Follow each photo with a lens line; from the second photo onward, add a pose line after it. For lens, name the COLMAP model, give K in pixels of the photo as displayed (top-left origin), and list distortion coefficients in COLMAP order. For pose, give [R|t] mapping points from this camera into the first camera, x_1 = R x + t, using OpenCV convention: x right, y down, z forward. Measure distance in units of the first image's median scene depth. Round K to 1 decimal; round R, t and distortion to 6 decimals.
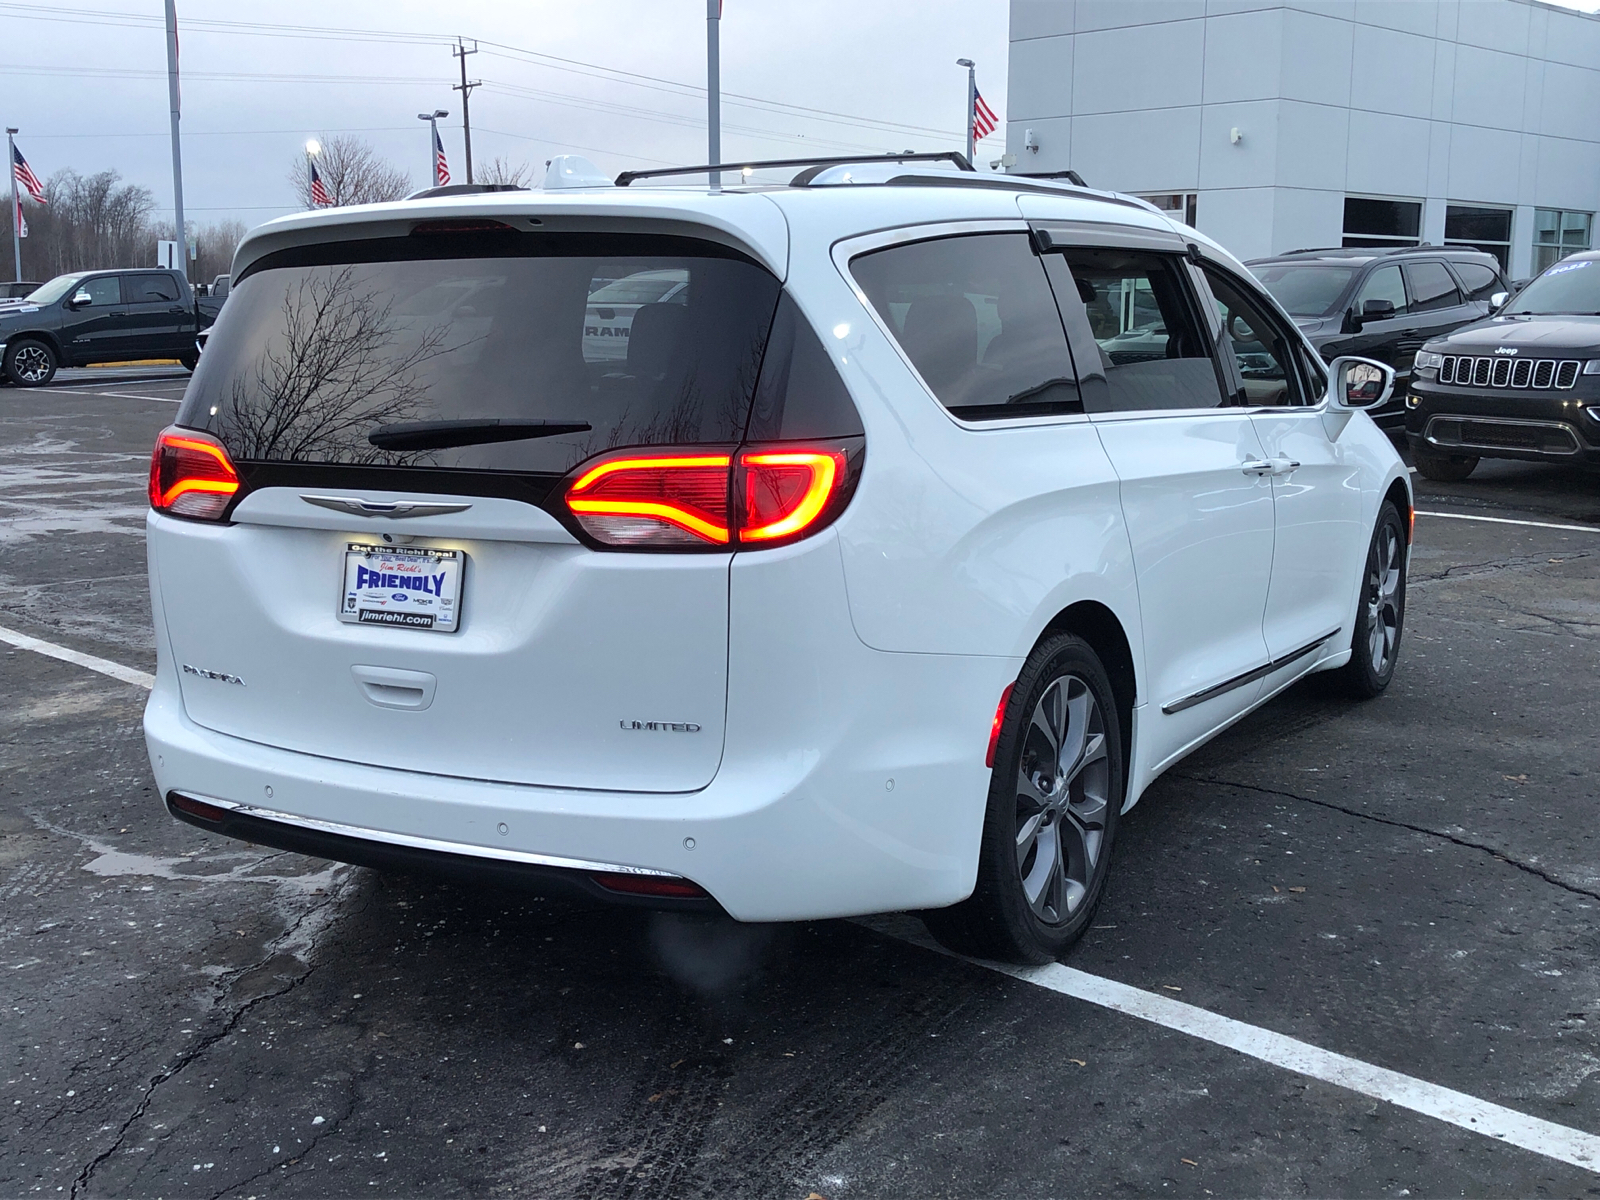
lens RADIAL K [[1829.7, 0, 804.6], [0, 1829.7, 597.6], [0, 0, 1]] dist [0.027275, 0.000000]
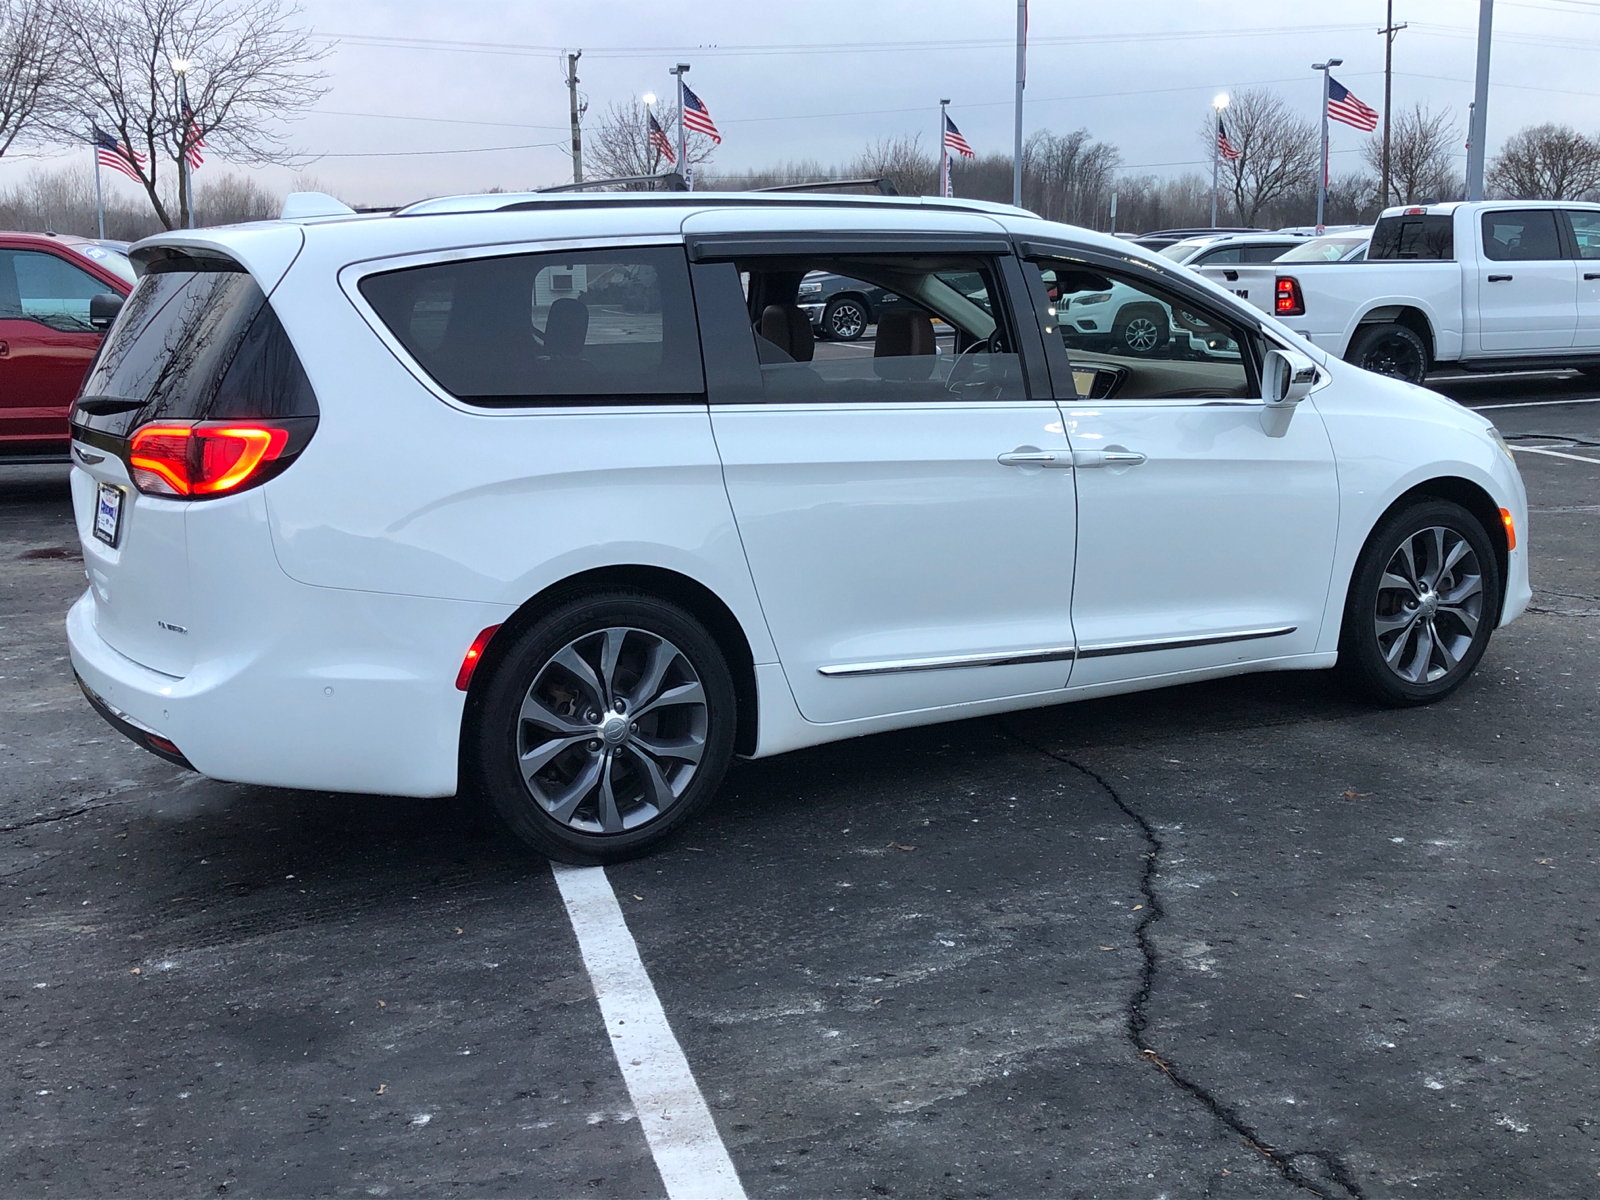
lens RADIAL K [[1829.7, 0, 805.2], [0, 1829.7, 597.5], [0, 0, 1]] dist [0.027275, 0.000000]
pose [[0.875907, 0.083736, -0.475158, 0.813118], [-0.071384, 0.996477, 0.044017, -0.036929], [0.477170, -0.004637, 0.878799, 0.023572]]
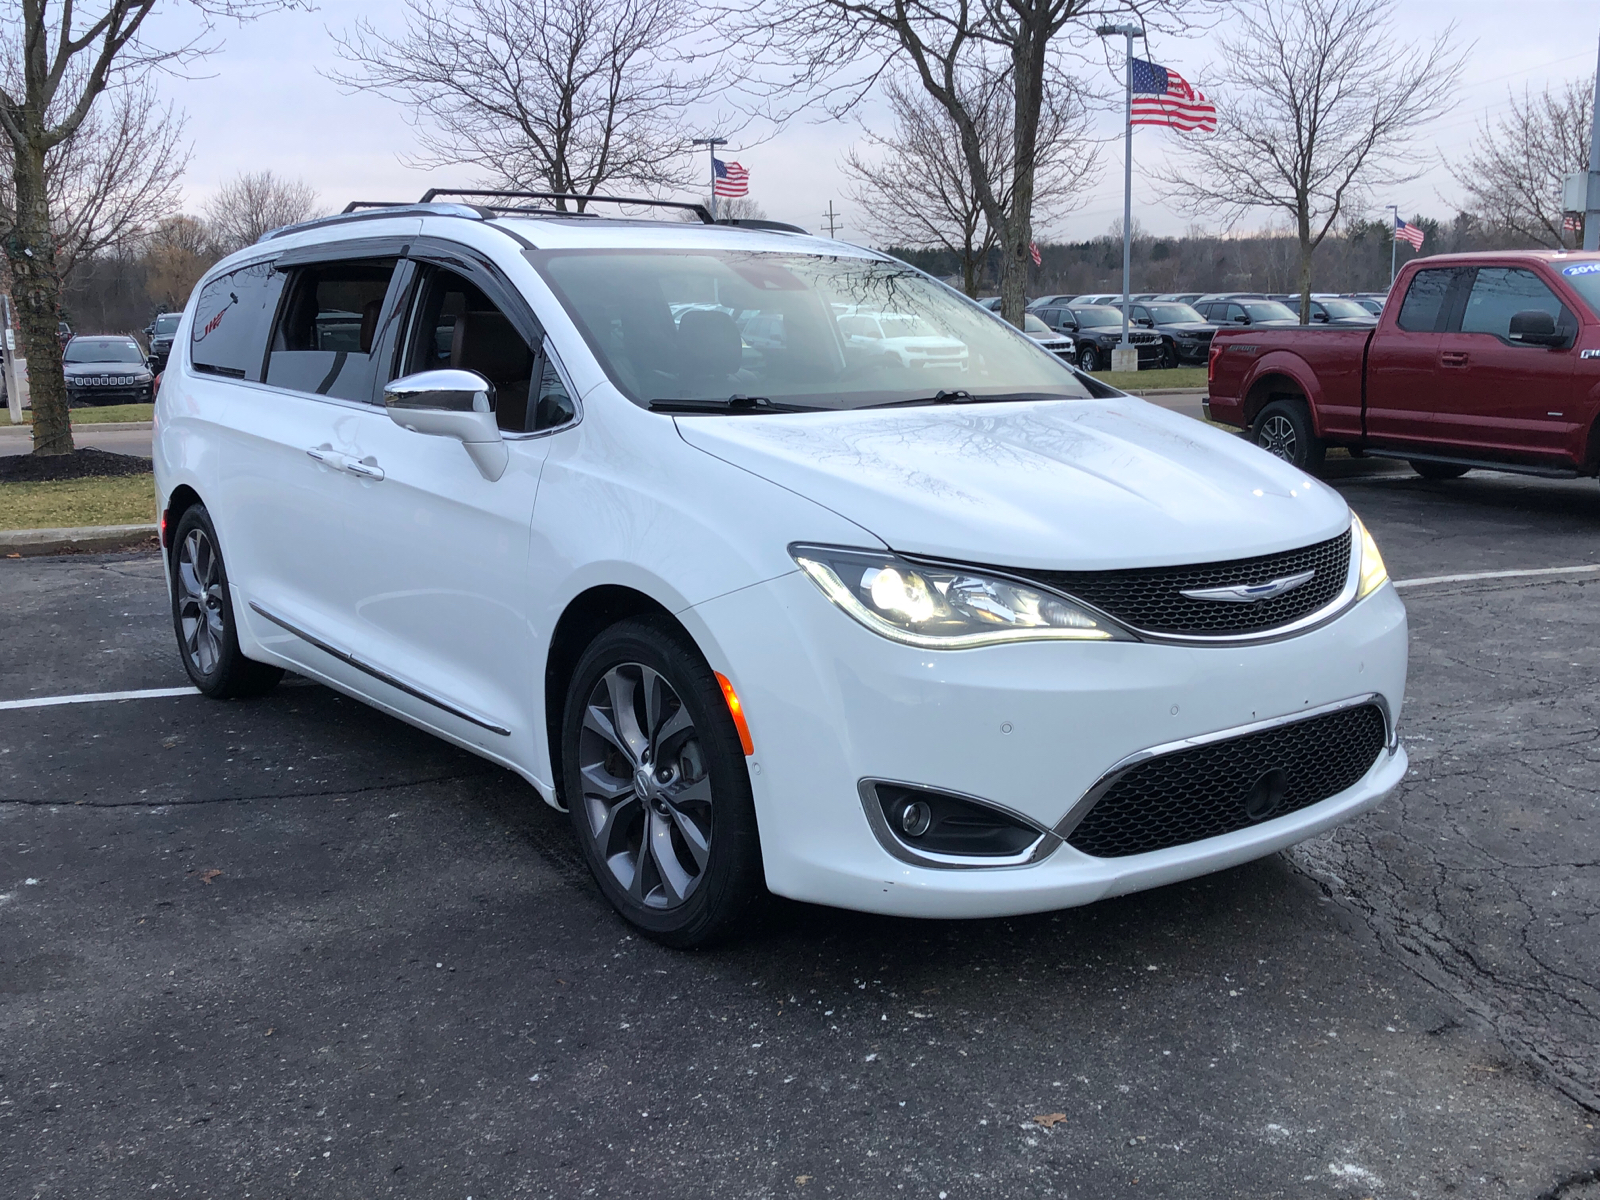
lens RADIAL K [[1546.6, 0, 798.6], [0, 1546.6, 601.2], [0, 0, 1]] dist [0.019022, 0.000000]
pose [[-0.377517, 0.174015, -0.909505, 1.260834], [-0.133544, 0.961686, 0.239430, -0.312751], [0.916323, 0.211848, -0.339813, 2.021640]]
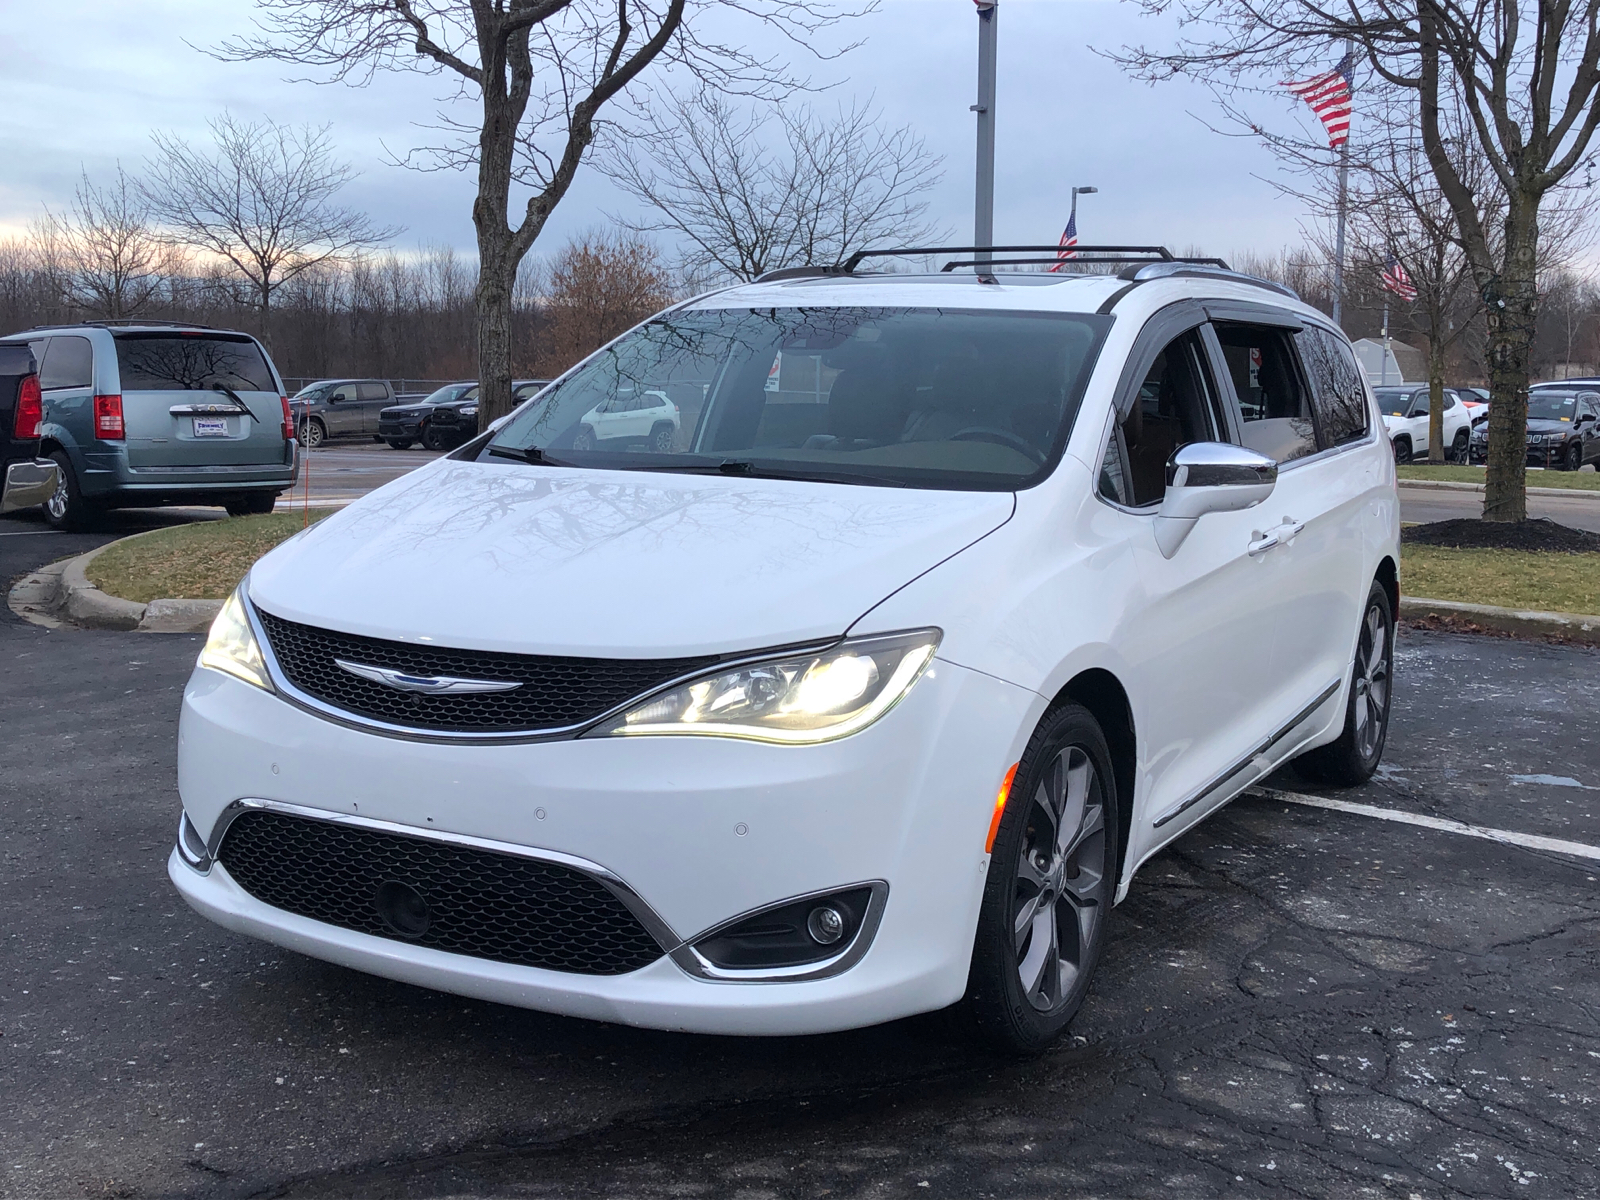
lens RADIAL K [[1829.7, 0, 792.0], [0, 1829.7, 612.5], [0, 0, 1]] dist [0.027275, 0.000000]
pose [[-0.999763, -0.008691, -0.019947, 0.277918], [-0.014031, 0.958196, 0.285769, -0.436218], [0.016630, 0.285981, -0.958091, 2.782374]]
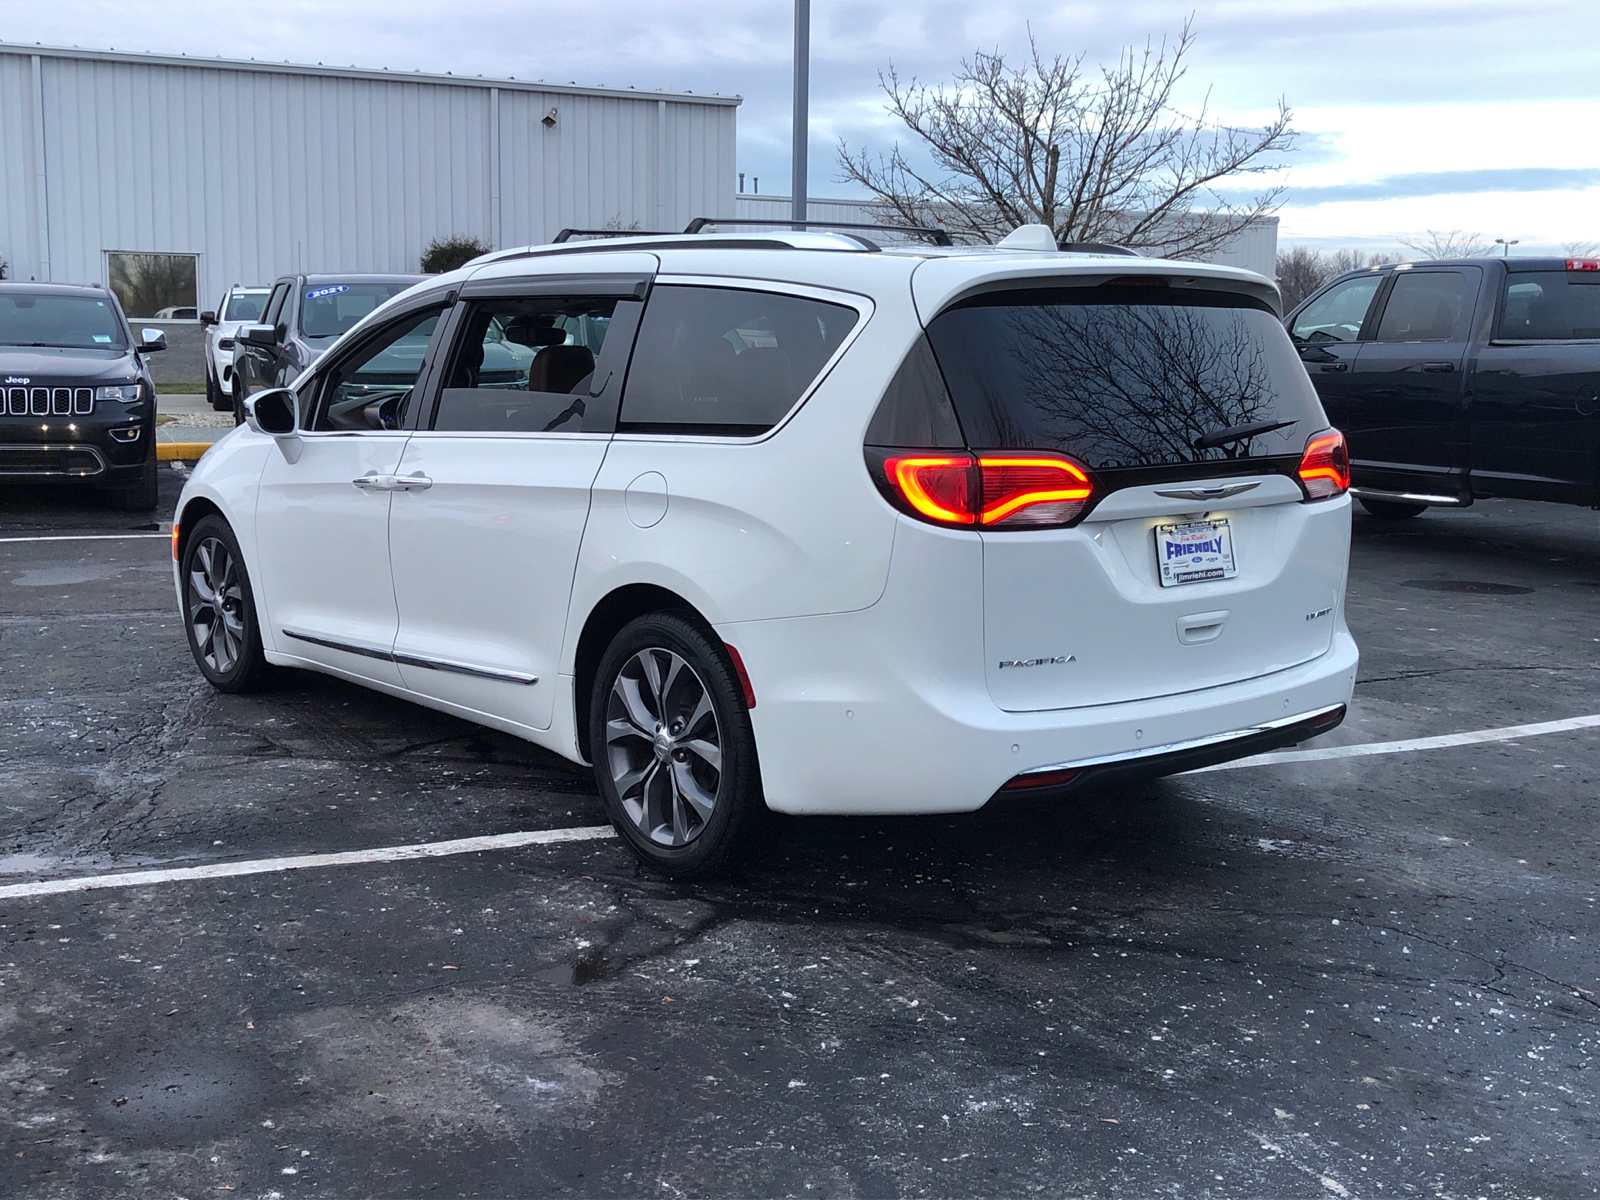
lens RADIAL K [[1829.7, 0, 793.4], [0, 1829.7, 591.7], [0, 0, 1]] dist [0.027275, 0.000000]
pose [[0.348980, -0.122185, 0.929131, -1.386114], [0.140173, 0.987116, 0.077161, -0.107340], [-0.926588, 0.103311, 0.361611, 0.702900]]
